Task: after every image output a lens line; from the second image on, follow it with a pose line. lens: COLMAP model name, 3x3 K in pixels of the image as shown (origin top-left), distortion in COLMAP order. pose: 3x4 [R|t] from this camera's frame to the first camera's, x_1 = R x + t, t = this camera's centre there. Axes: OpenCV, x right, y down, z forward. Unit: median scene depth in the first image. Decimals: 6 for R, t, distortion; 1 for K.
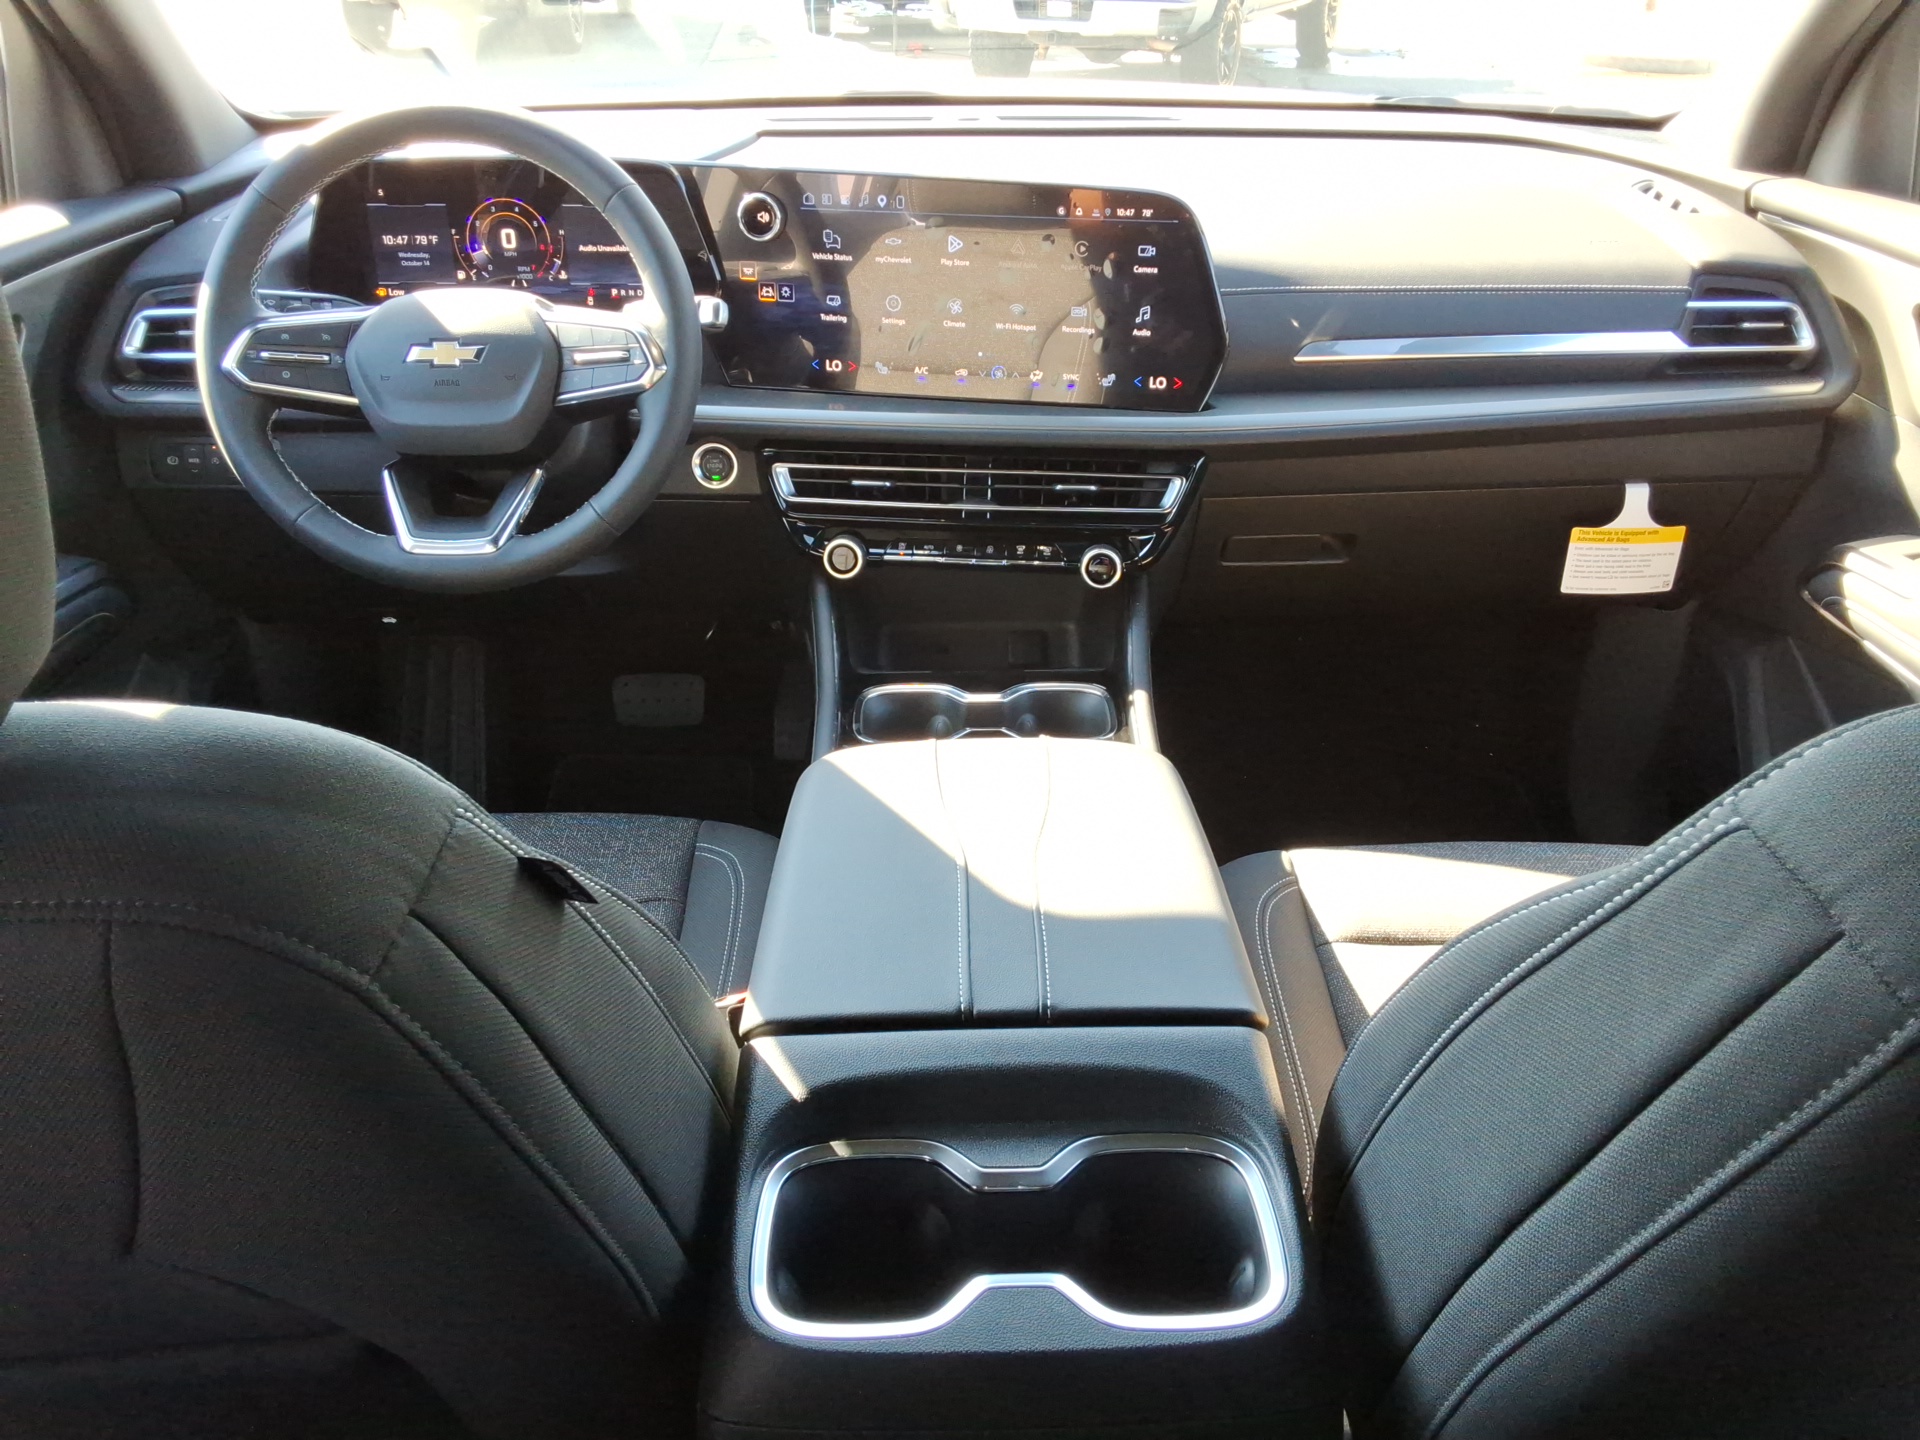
lens RADIAL K [[1533.5, 0, 945.8], [0, 1533.5, 717.7], [0, 0, 1]] dist [0.086127, -0.133504]
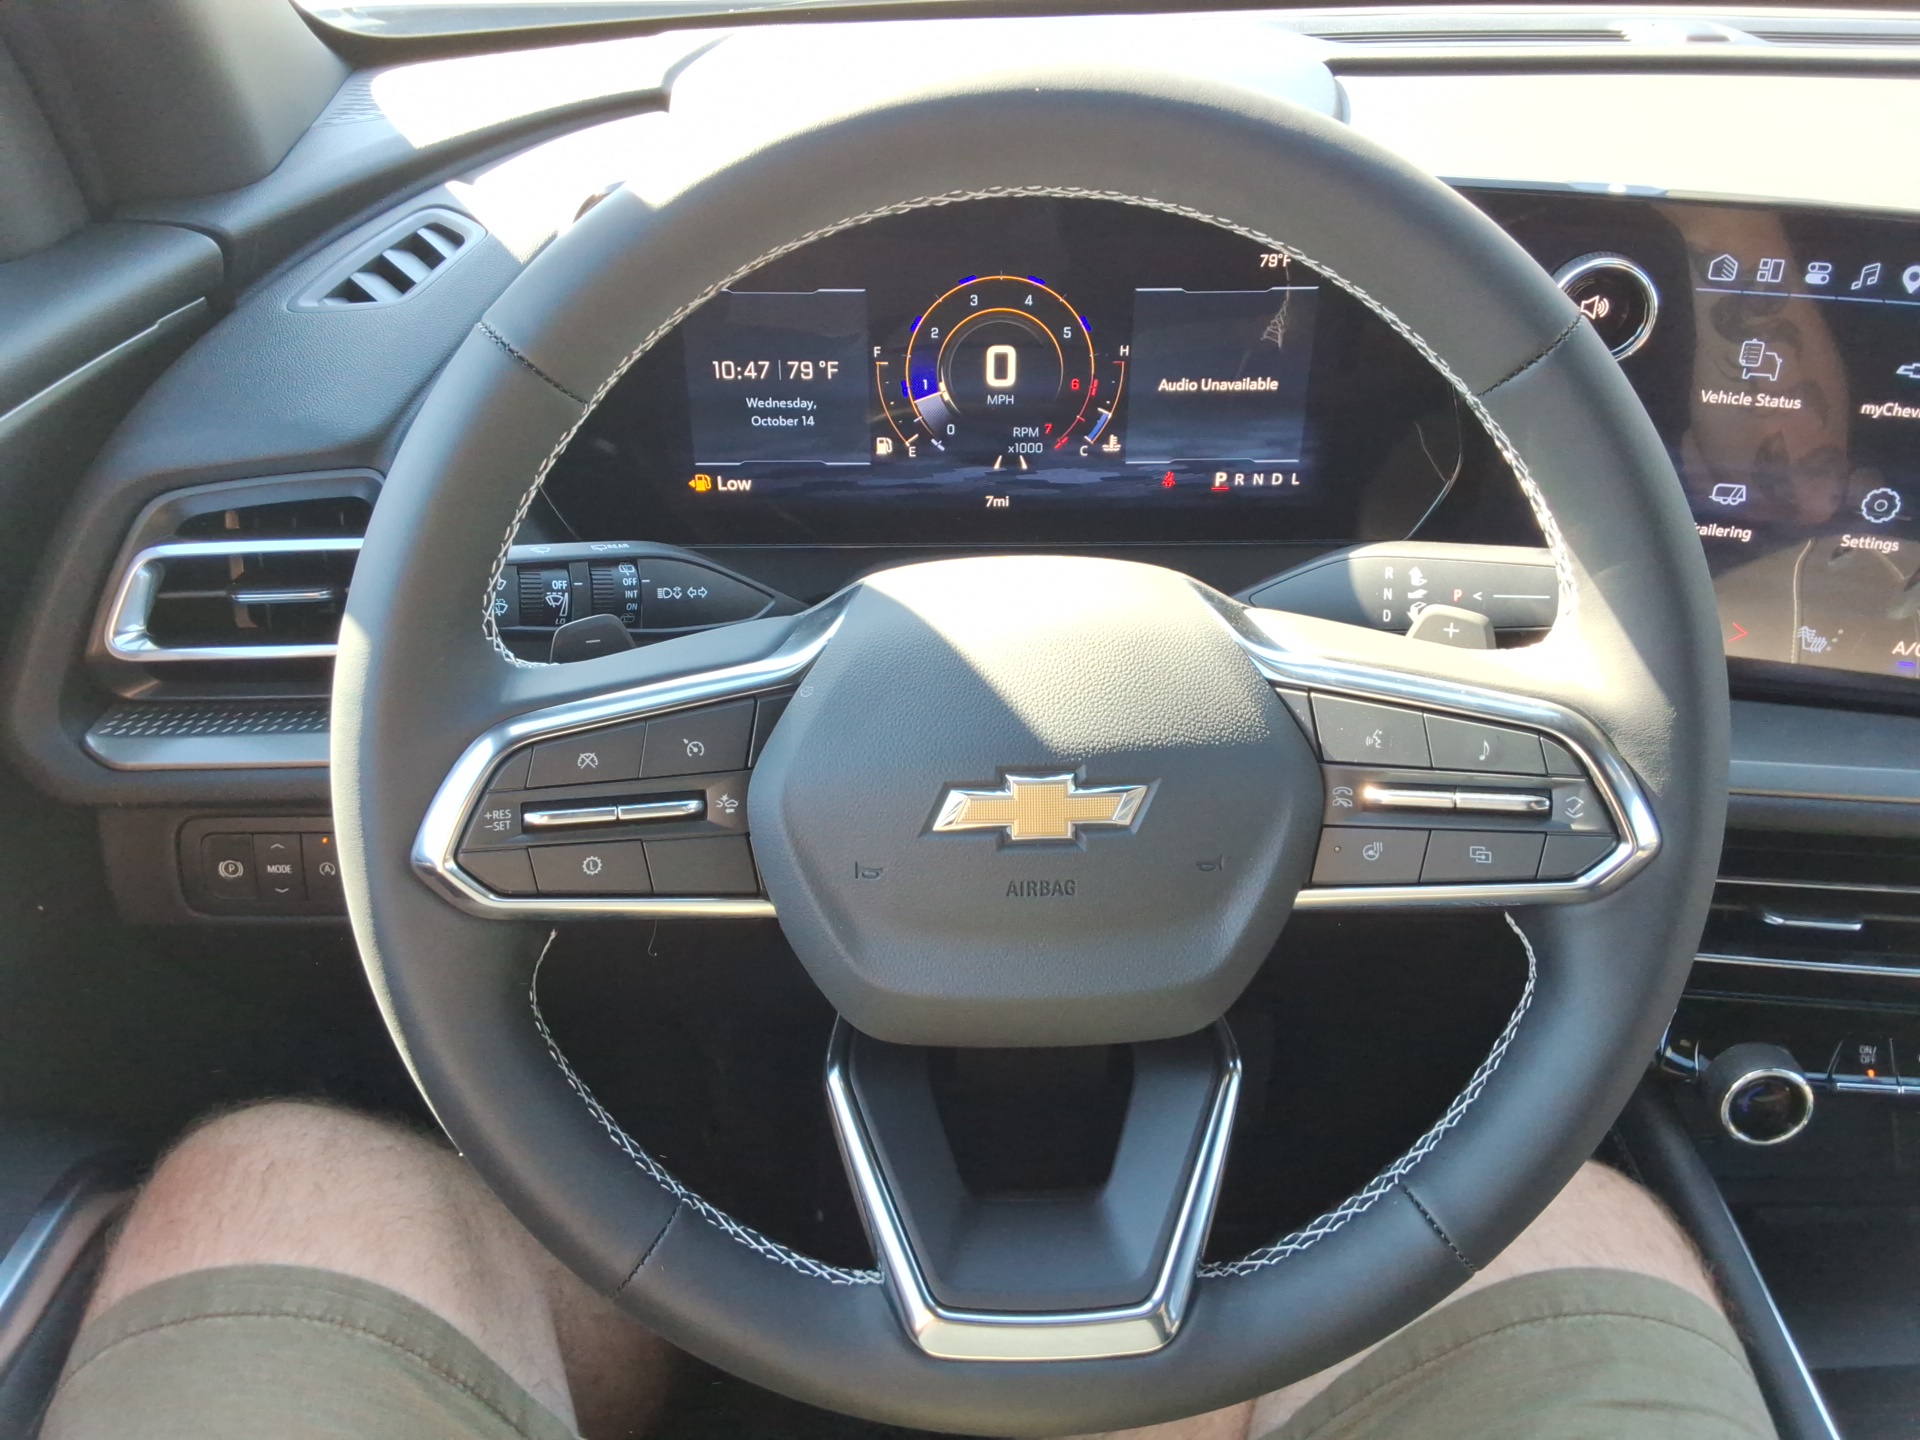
lens RADIAL K [[1533.5, 0, 960.5], [0, 1533.5, 727.4], [0, 0, 1]] dist [0.086127, -0.133504]
pose [[0.999710, 0.000536, 0.024059, -0.303659], [-0.002657, 0.996097, 0.088221, -0.246744], [-0.023918, -0.088259, 0.995810, 0.565137]]
